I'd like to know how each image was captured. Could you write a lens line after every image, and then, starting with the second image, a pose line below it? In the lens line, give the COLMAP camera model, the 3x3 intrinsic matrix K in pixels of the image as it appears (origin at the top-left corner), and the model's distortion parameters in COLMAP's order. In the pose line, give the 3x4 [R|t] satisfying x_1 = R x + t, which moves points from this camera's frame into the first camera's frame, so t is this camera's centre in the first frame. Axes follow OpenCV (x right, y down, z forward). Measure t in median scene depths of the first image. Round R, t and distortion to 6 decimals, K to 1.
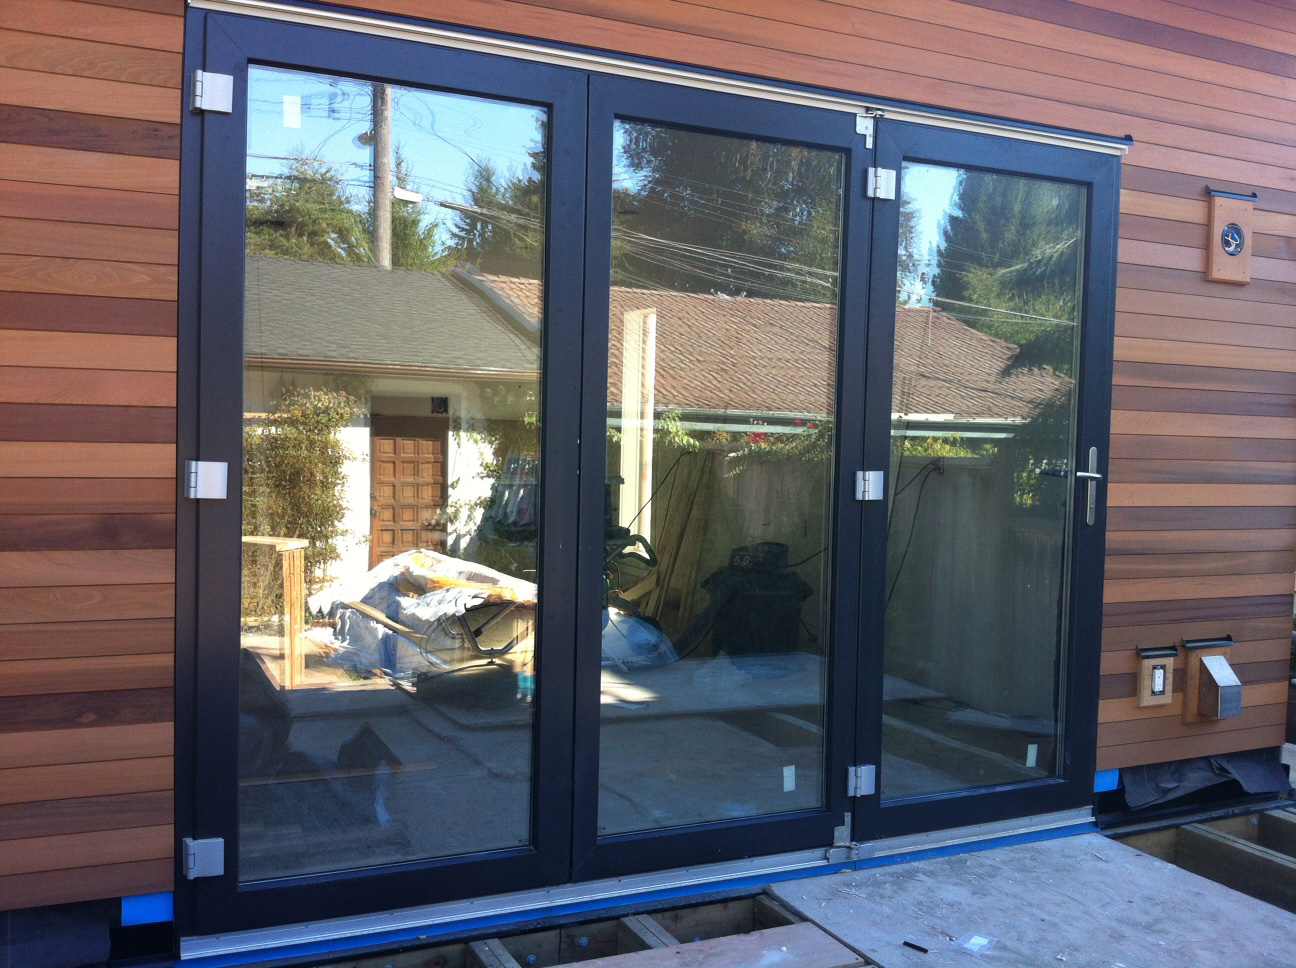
lens RADIAL K [[1266.5, 0, 648.0], [0, 1266.5, 484.0], [0, 0, 1]] dist [0.126826, -0.282186]
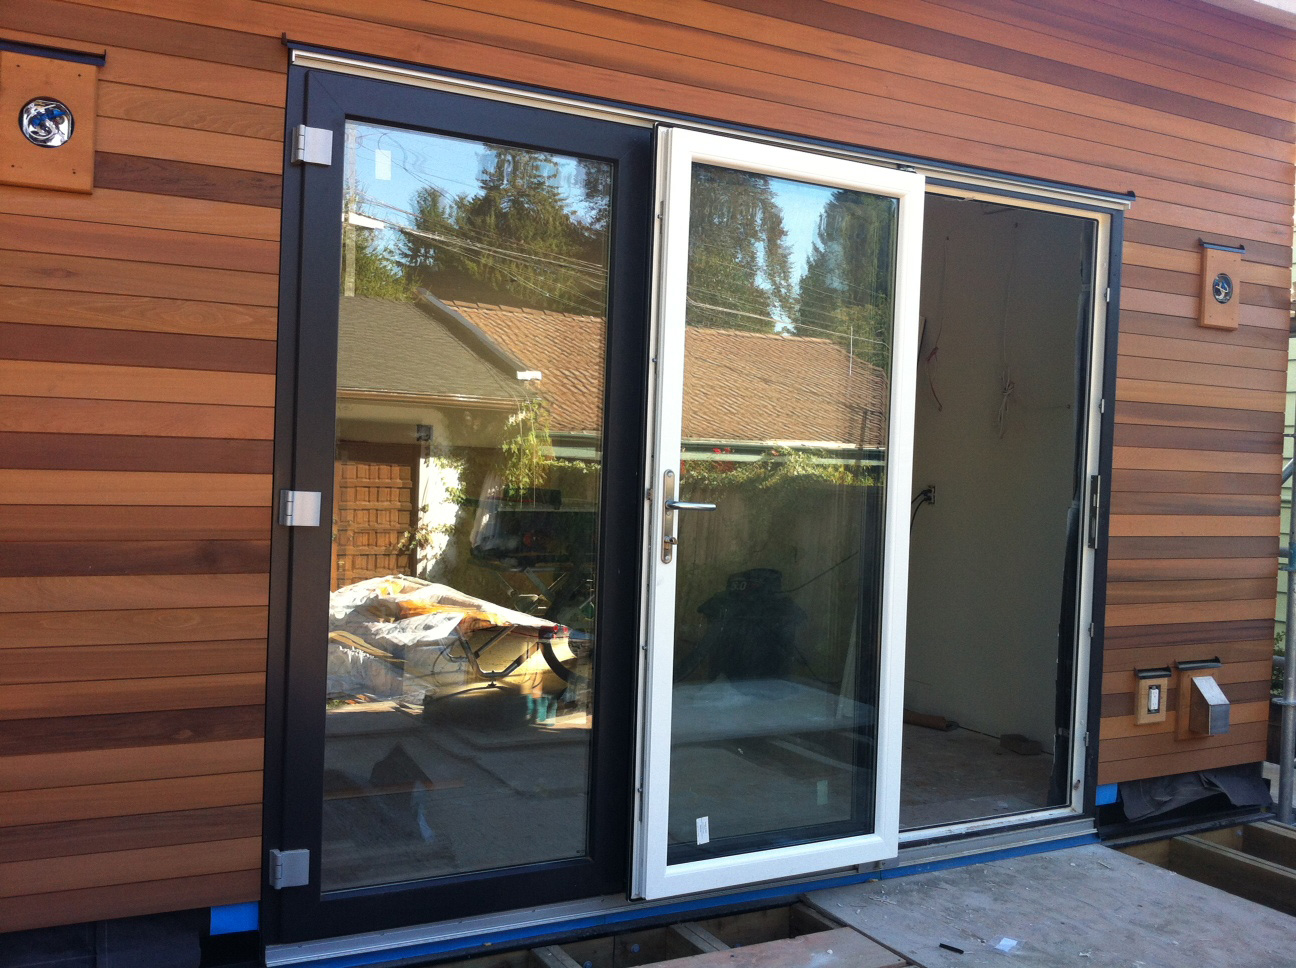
lens RADIAL K [[1266.5, 0, 648.0], [0, 1266.5, 484.0], [0, 0, 1]] dist [0.126826, -0.282186]
pose [[0.998894, 0.005705, 0.046675, -0.088977], [-0.004774, 0.999788, -0.020027, -0.003067], [-0.046780, 0.019782, 0.998709, -0.058620]]
